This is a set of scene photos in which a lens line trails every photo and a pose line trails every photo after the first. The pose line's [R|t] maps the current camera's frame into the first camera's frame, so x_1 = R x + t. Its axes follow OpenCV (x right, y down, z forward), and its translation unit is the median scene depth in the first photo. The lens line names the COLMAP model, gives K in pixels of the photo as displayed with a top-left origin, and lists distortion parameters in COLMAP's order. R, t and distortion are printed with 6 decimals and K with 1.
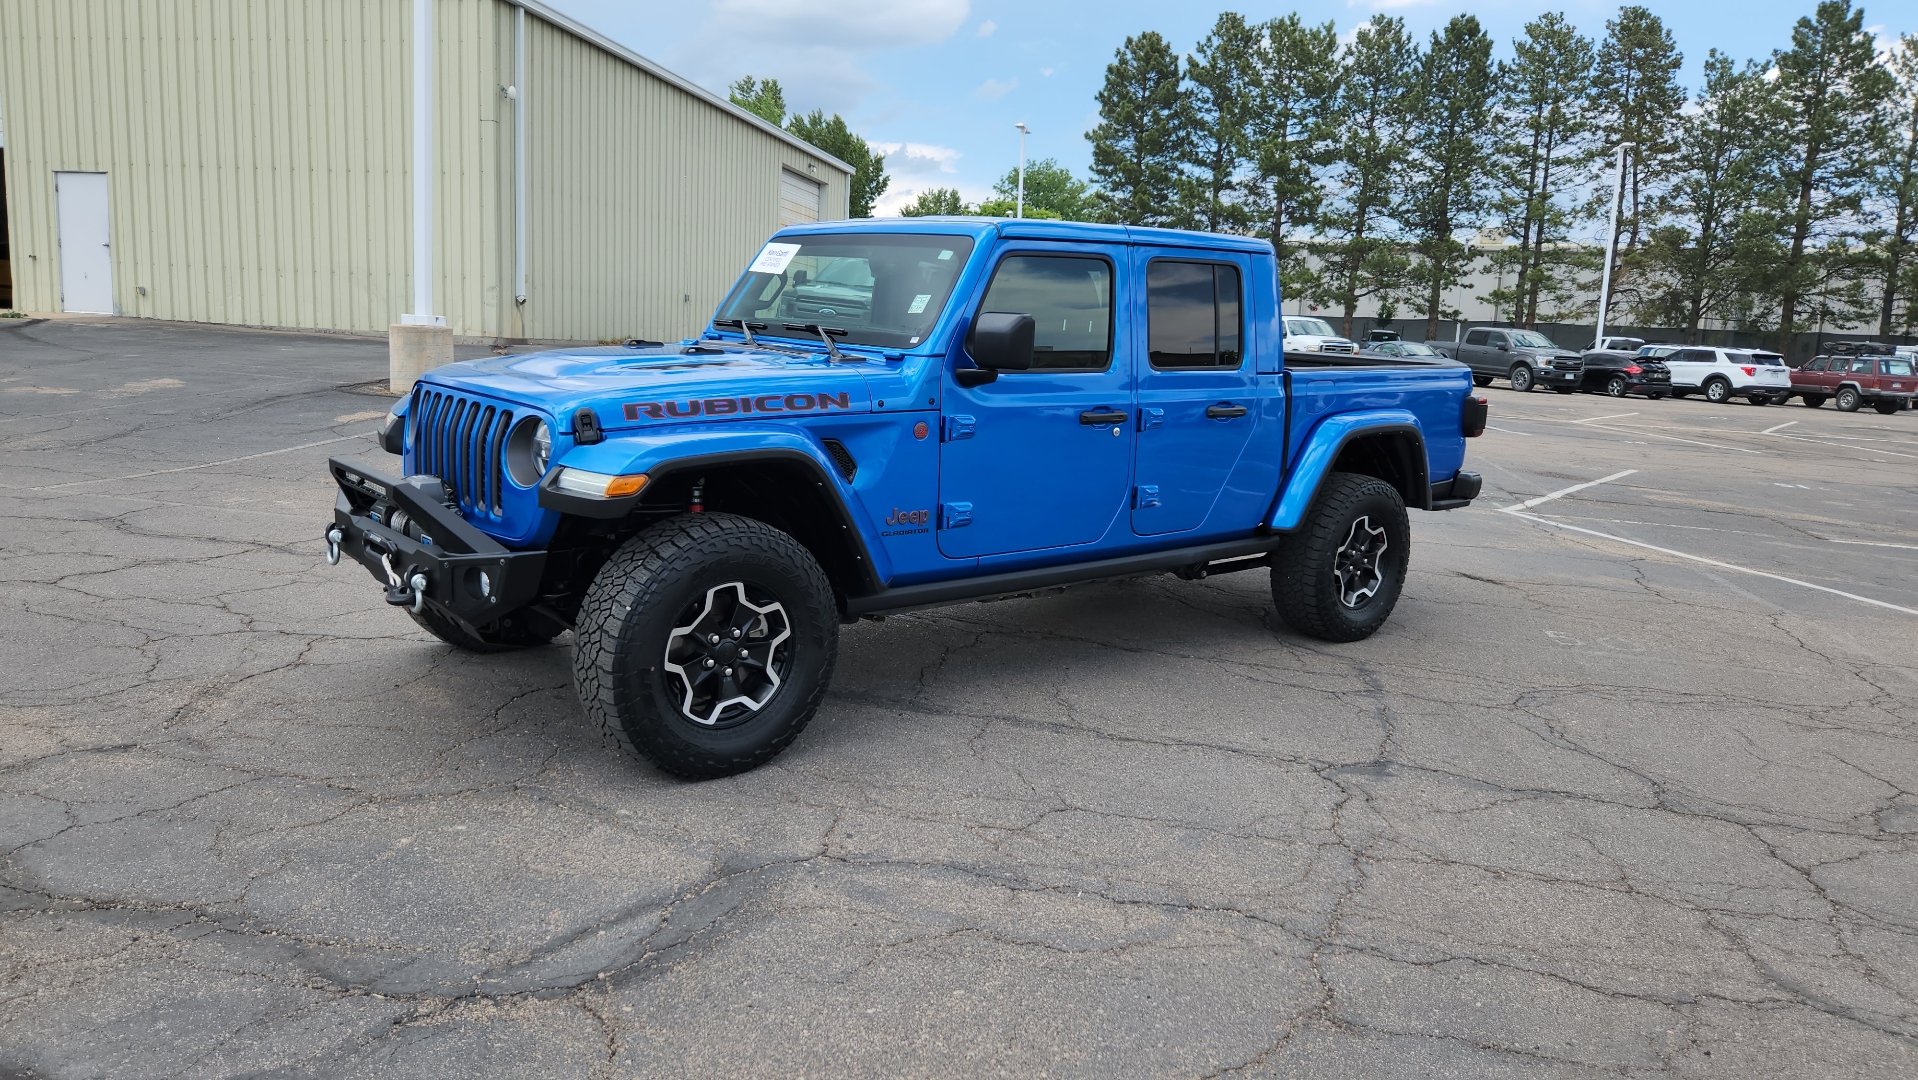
lens RADIAL K [[1285.4, 0, 941.3], [0, 1285.4, 511.8], [0, 0, 1]] dist [0.065778, -0.051896]
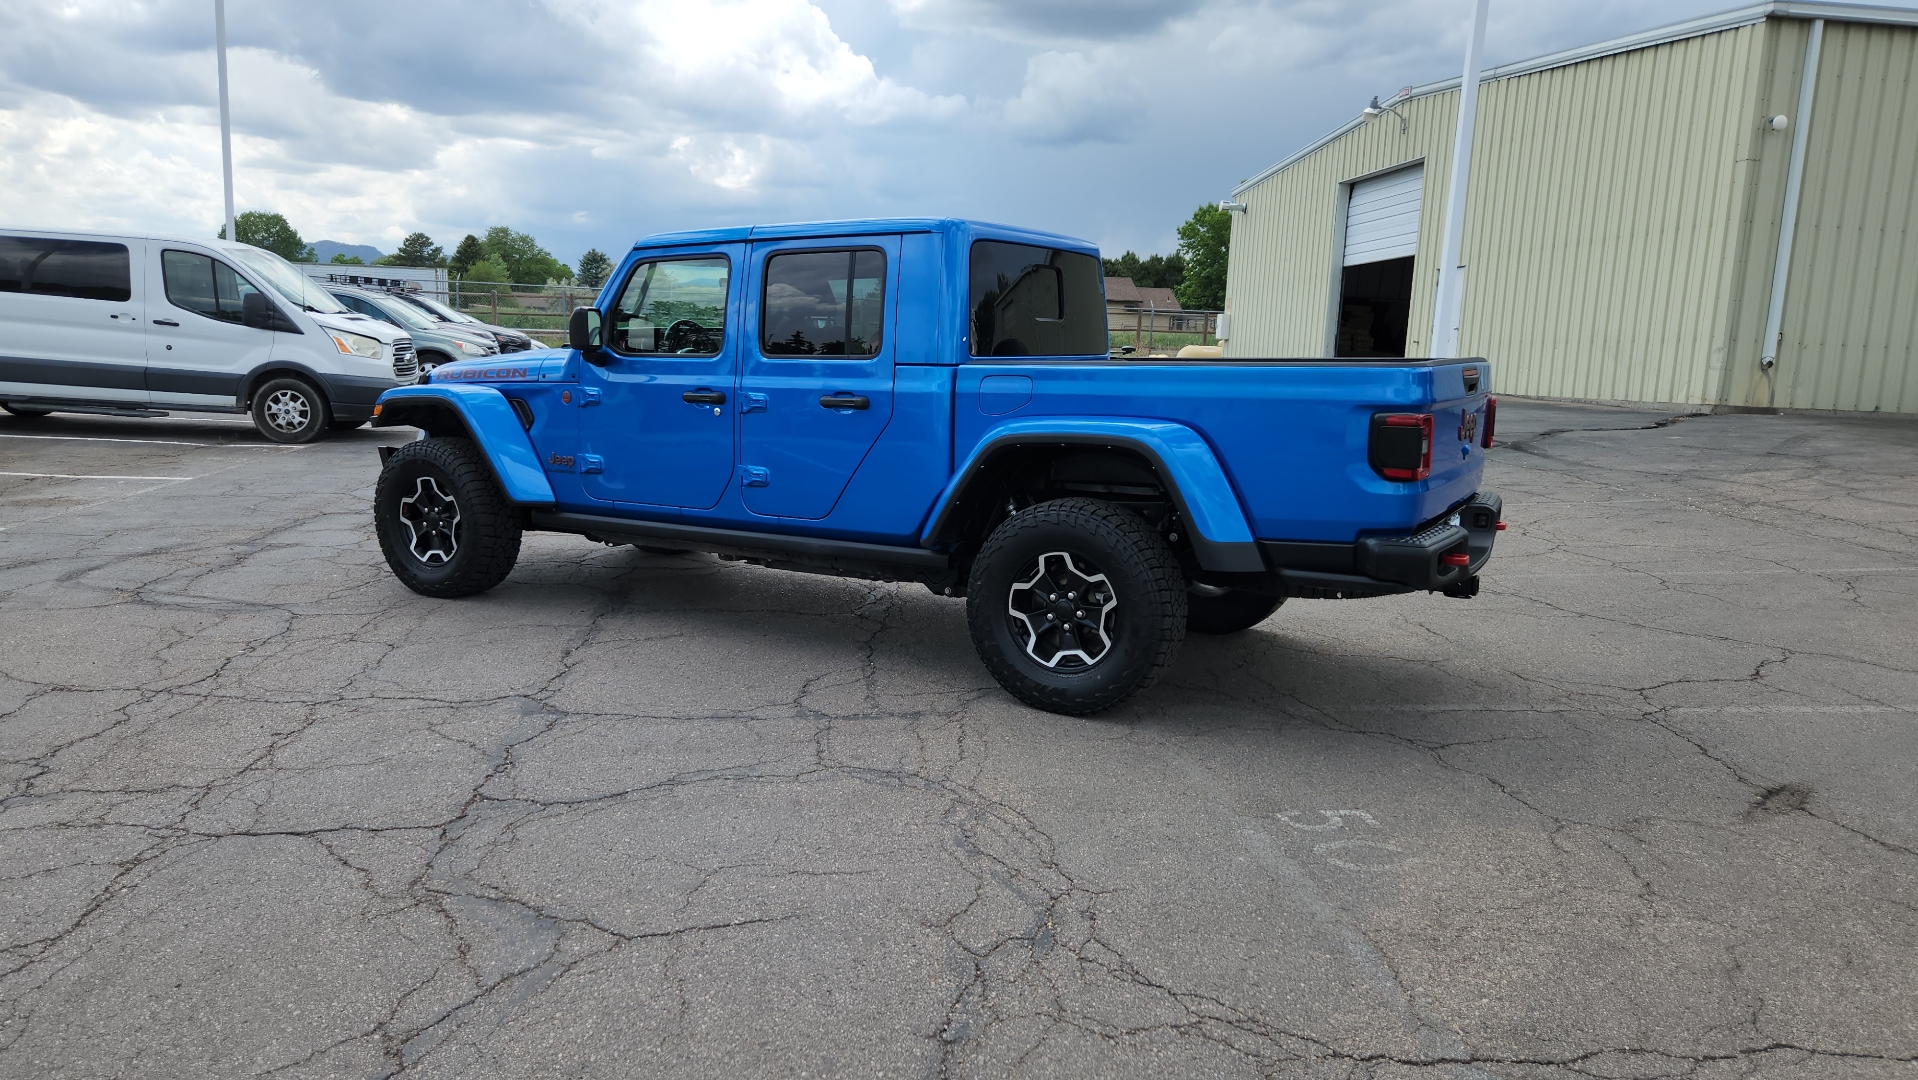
lens RADIAL K [[1285.6, 0, 920.0], [0, 1285.6, 531.6], [0, 0, 1]] dist [0.070038, -0.057026]
pose [[0.320219, 0.094884, -0.942580, 1.149078], [-0.151564, 0.987286, 0.047894, -0.036671], [0.935141, 0.127525, 0.330529, 0.743627]]
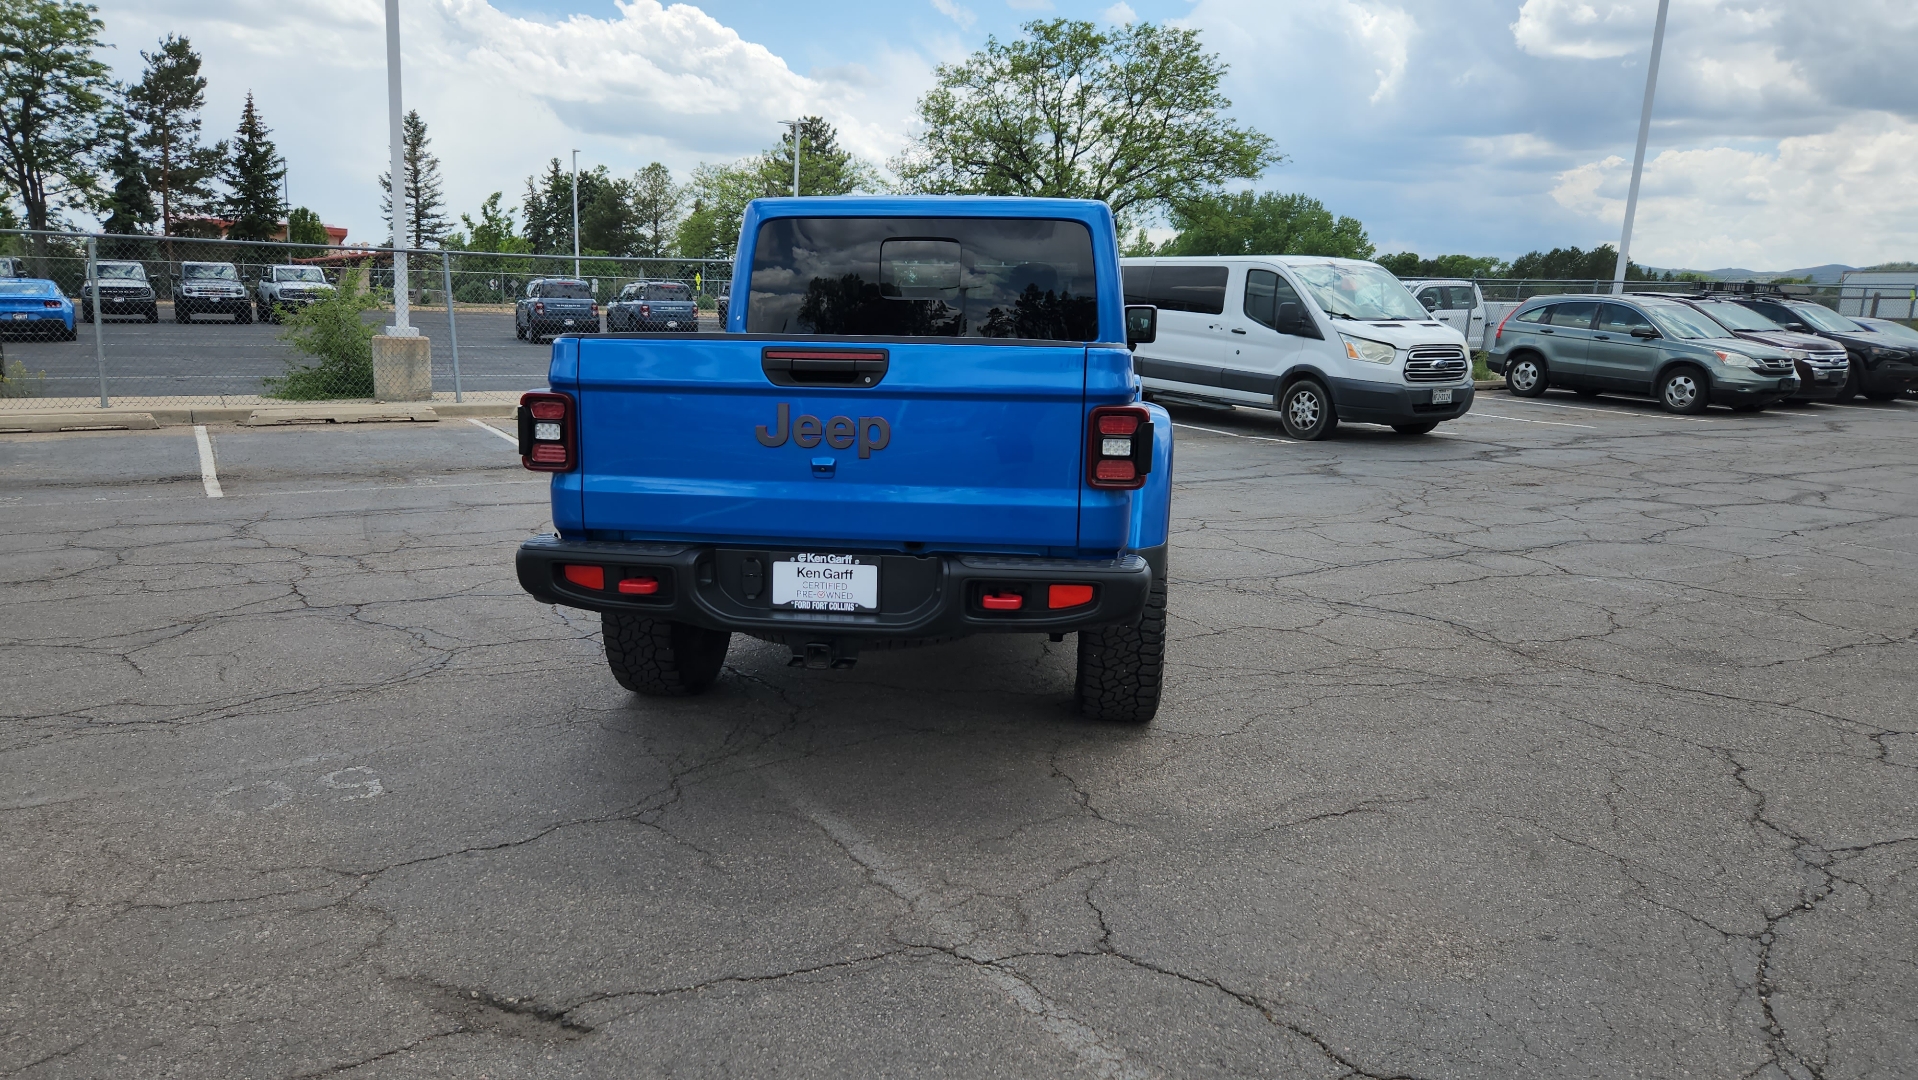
lens RADIAL K [[1285.6, 0, 933.1], [0, 1285.6, 532.1], [0, 0, 1]] dist [0.070038, -0.057026]
pose [[-0.740553, 0.040366, -0.670784, 0.808826], [-0.162849, 0.957661, 0.237416, -0.231077], [0.651967, 0.285056, -0.702625, 1.860756]]
